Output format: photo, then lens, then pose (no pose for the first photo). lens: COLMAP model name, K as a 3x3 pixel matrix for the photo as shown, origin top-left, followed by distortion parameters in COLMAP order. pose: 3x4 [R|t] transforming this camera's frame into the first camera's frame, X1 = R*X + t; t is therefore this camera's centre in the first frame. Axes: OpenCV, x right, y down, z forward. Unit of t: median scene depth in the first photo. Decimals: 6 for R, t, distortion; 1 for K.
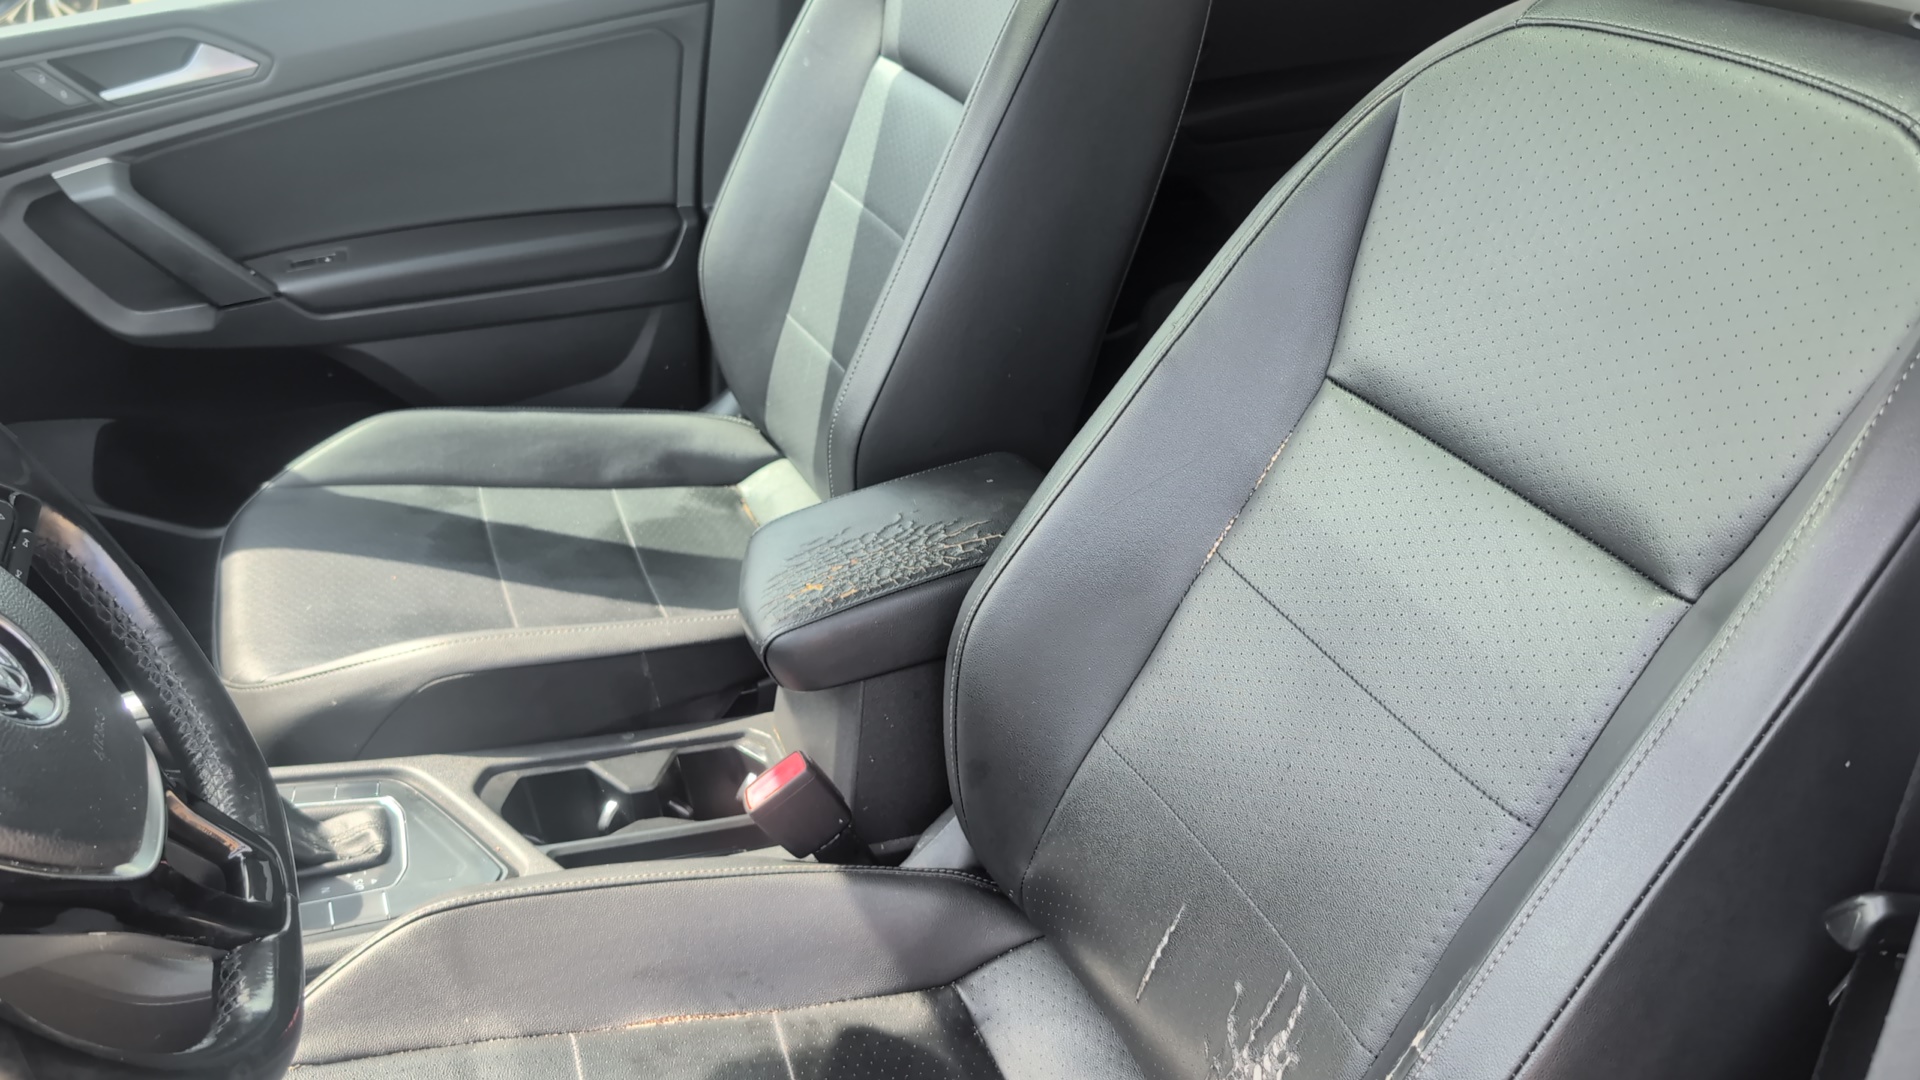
lens RADIAL K [[1621.8, 0, 968.8], [0, 1621.8, 550.4], [0, 0, 1]] dist [-0.001943, 0.002836]
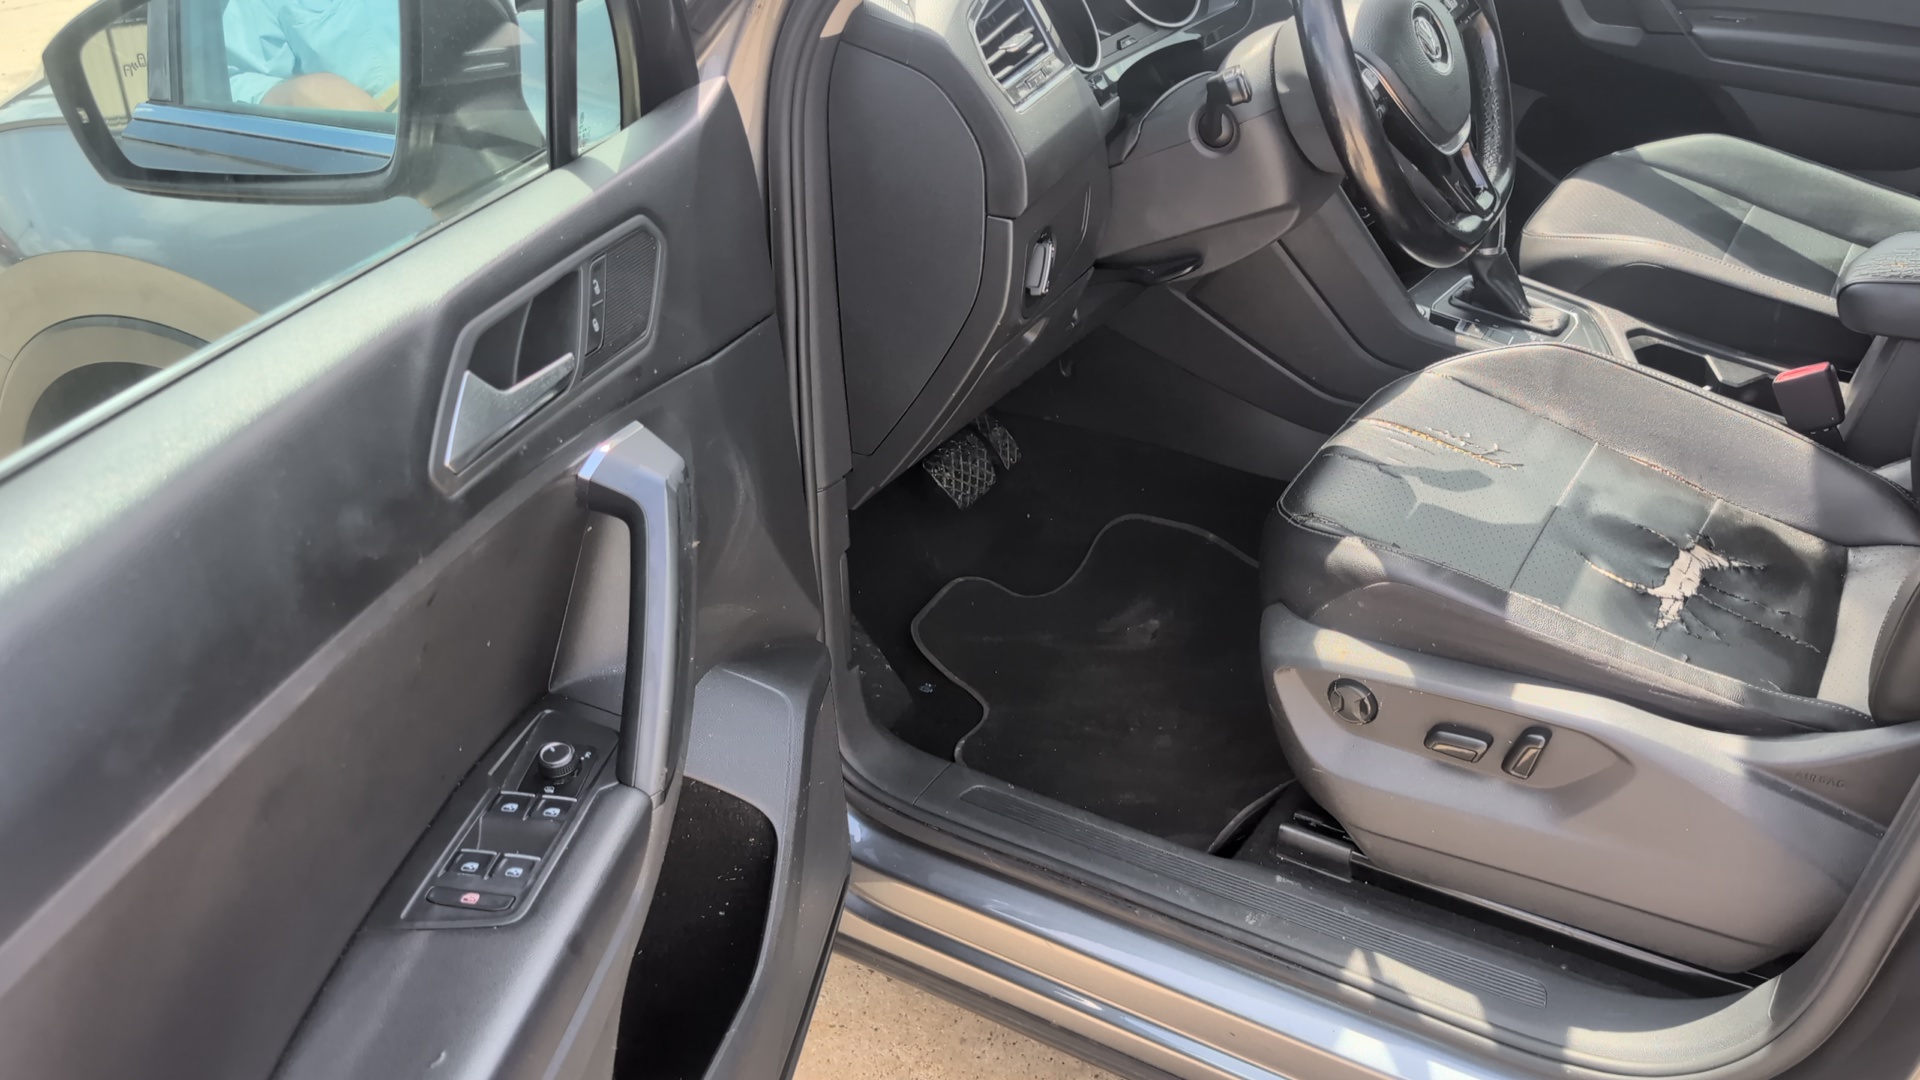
lens RADIAL K [[1621.8, 0, 968.8], [0, 1621.8, 550.4], [0, 0, 1]] dist [-0.001943, 0.002836]
pose [[0.611684, 0.434988, -0.660779, 0.417295], [-0.395935, 0.891456, 0.220324, 0.236999], [0.684893, 0.126857, 0.717516, -0.506572]]
